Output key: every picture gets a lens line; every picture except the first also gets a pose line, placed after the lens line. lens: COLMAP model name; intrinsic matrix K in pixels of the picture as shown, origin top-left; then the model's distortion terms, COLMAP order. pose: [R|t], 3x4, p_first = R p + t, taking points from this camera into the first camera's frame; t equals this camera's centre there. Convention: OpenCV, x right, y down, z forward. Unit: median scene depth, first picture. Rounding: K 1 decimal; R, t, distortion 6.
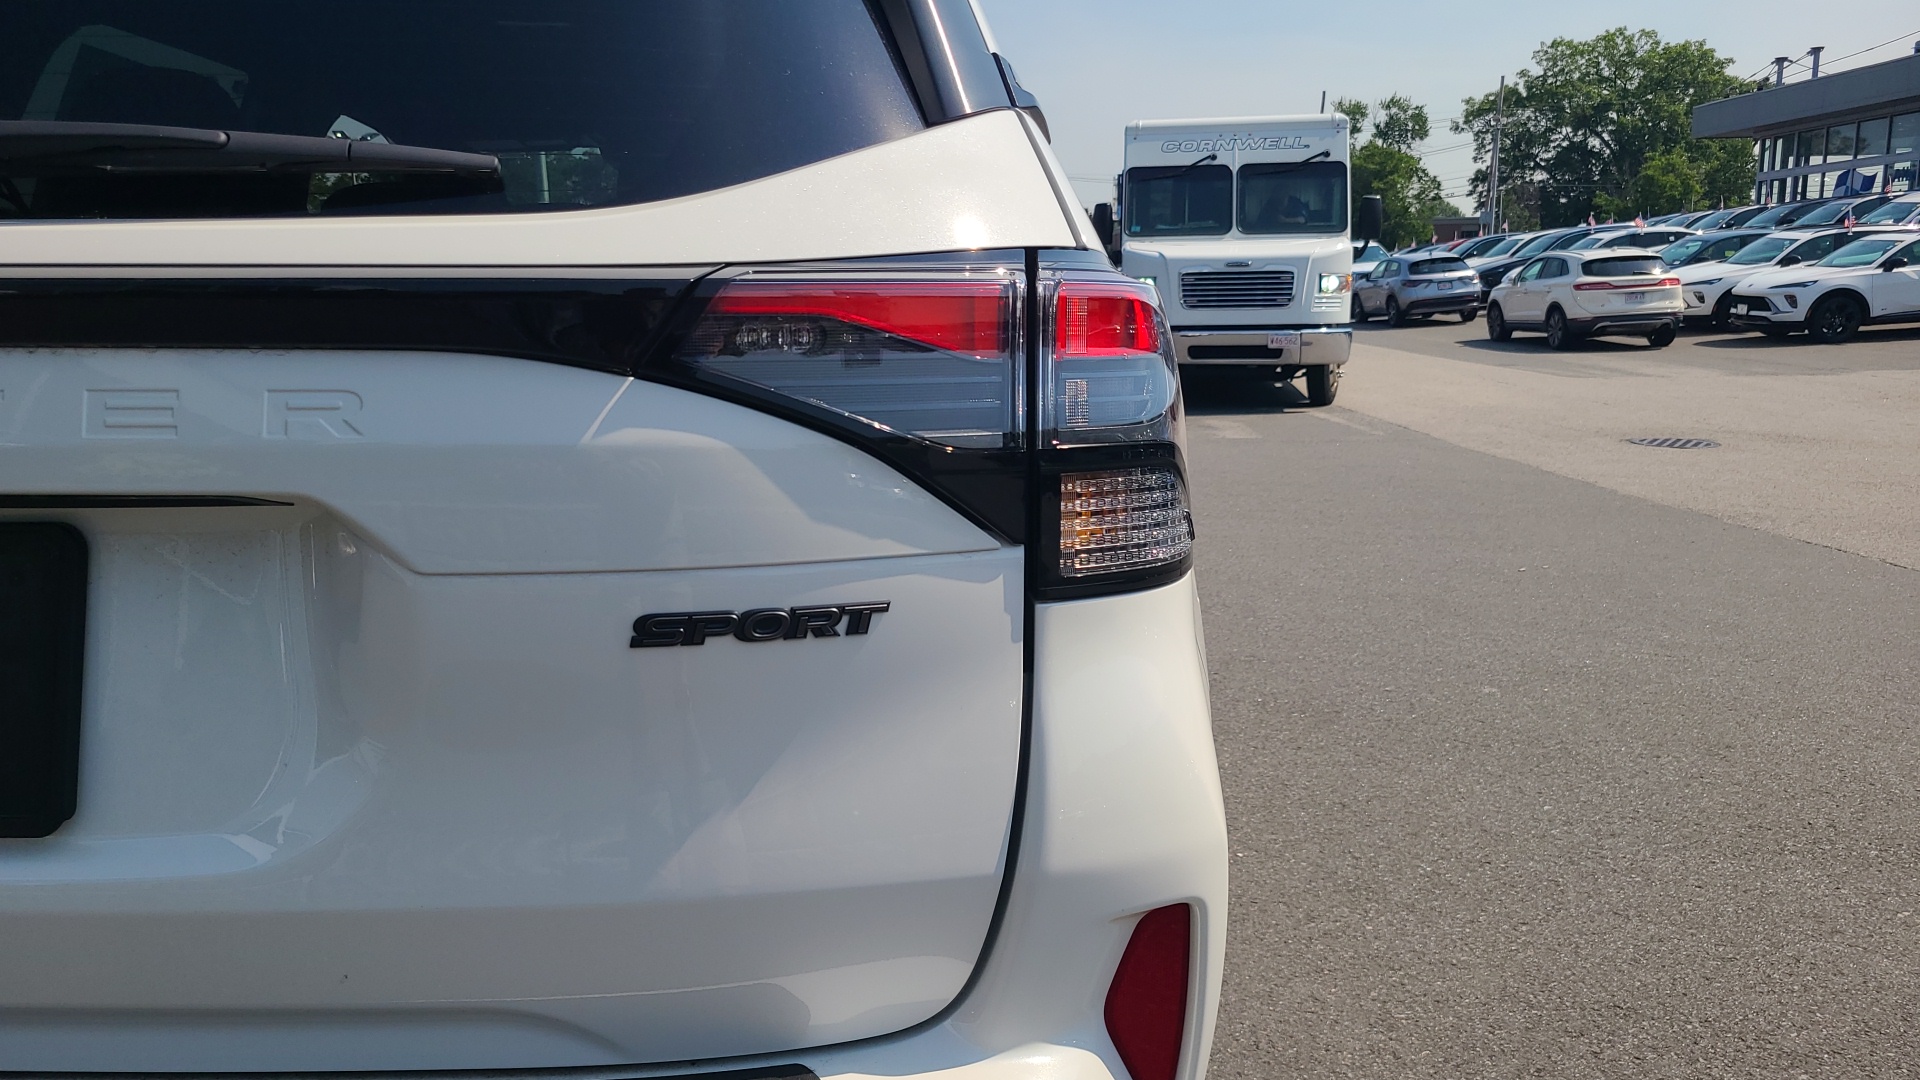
lens RADIAL K [[1431.8, 0, 927.2], [0, 1431.8, 541.1], [0, 0, 1]] dist [0.060551, -0.053231]
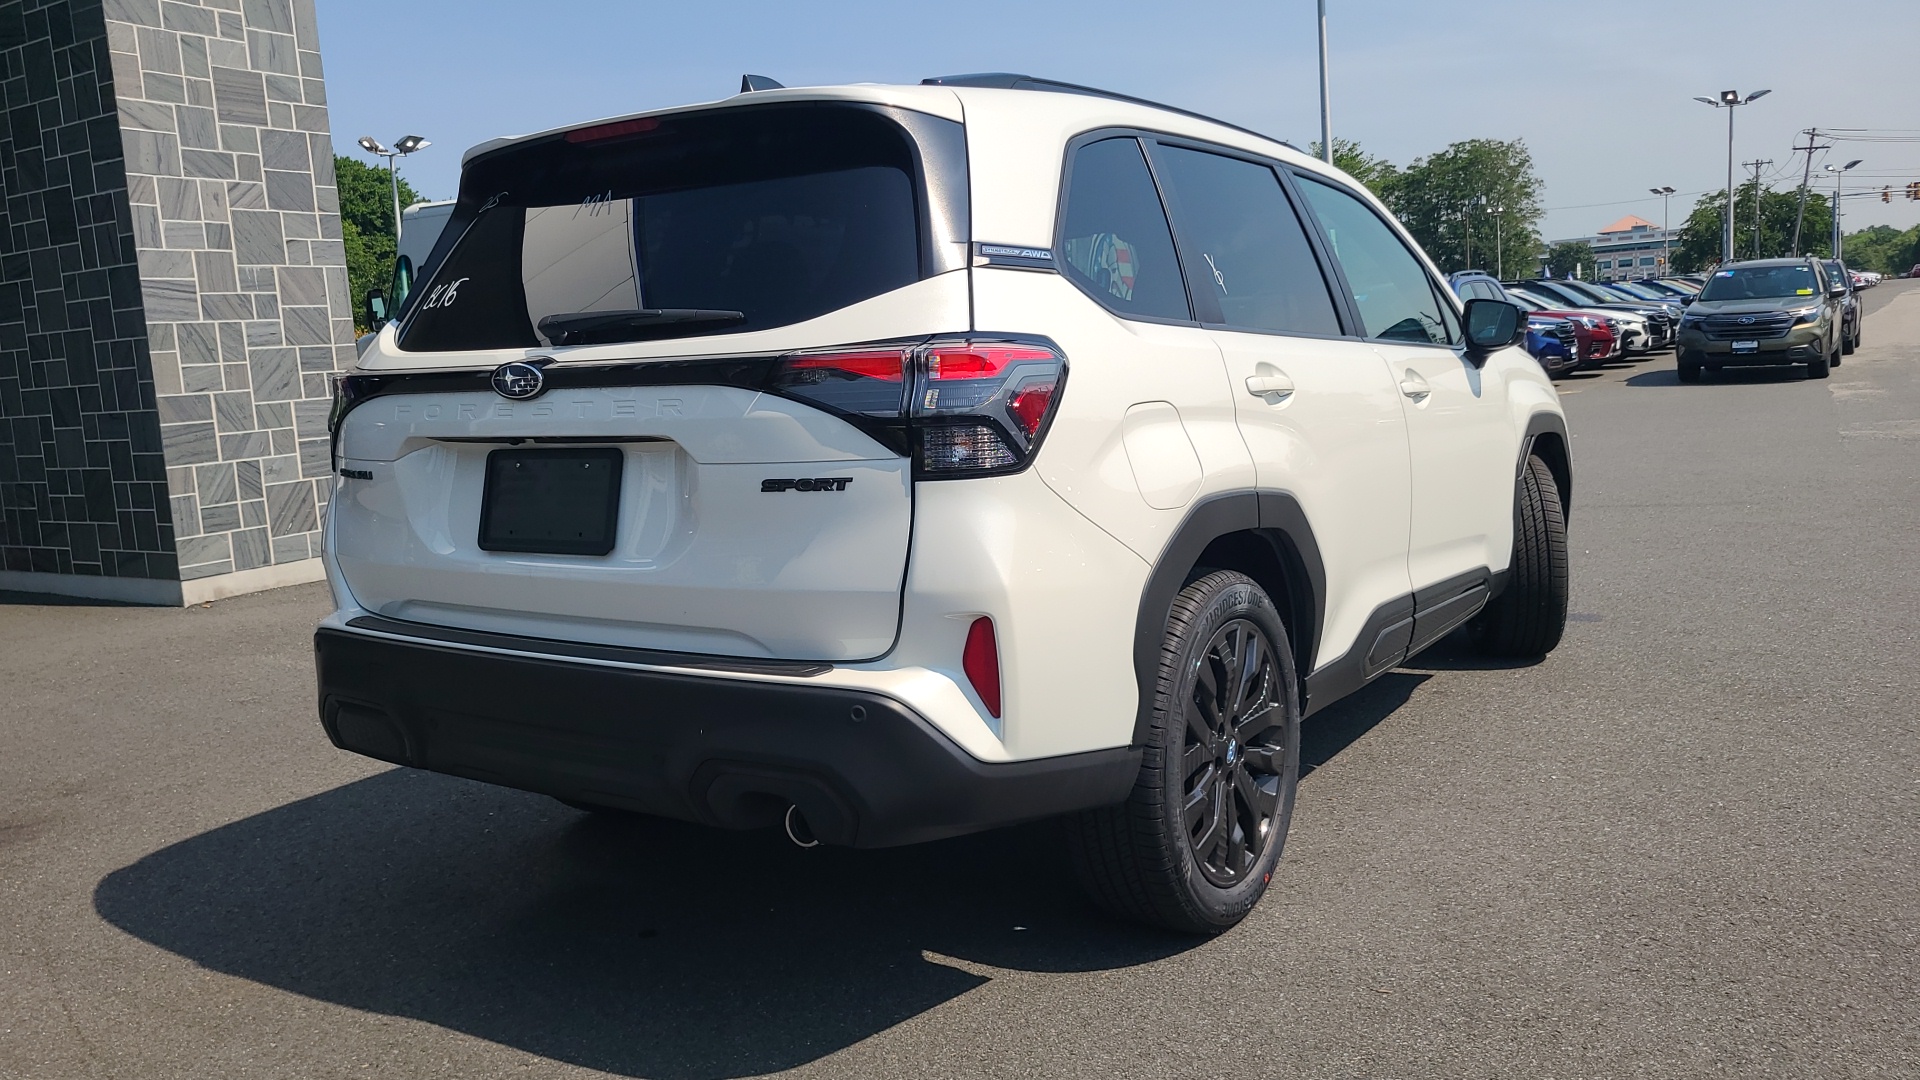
lens RADIAL K [[1431.8, 0, 933.0], [0, 1431.8, 520.4], [0, 0, 1]] dist [0.060551, -0.053231]
pose [[0.853419, 0.022023, -0.520760, 1.313999], [-0.037159, 0.999135, -0.018643, 0.148160], [0.519899, 0.035262, 0.853500, -1.015302]]
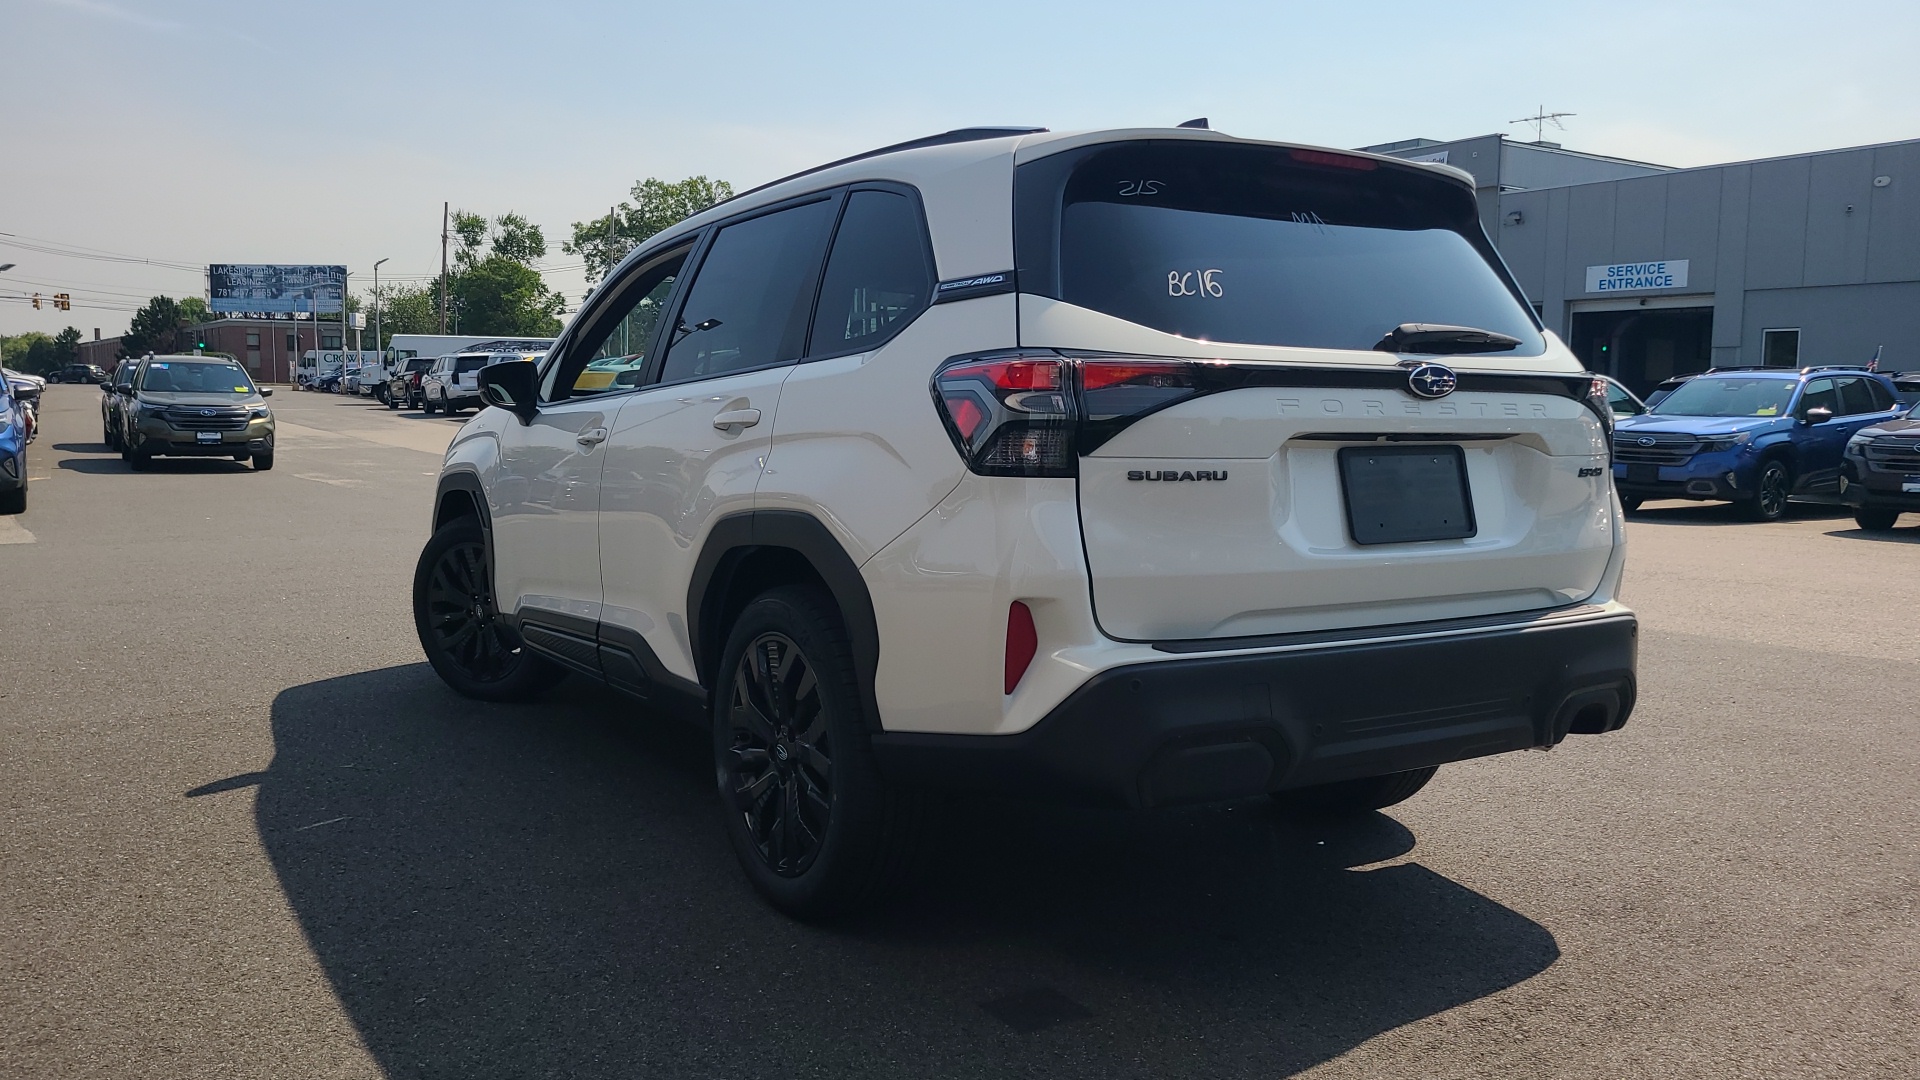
lens RADIAL K [[1431.8, 0, 925.3], [0, 1431.8, 516.1], [0, 0, 1]] dist [0.060551, -0.053231]
pose [[0.823254, -0.027307, 0.567015, -3.207549], [0.077836, 0.994838, -0.065100, 0.248094], [-0.562311, 0.097728, 0.821131, -0.930597]]
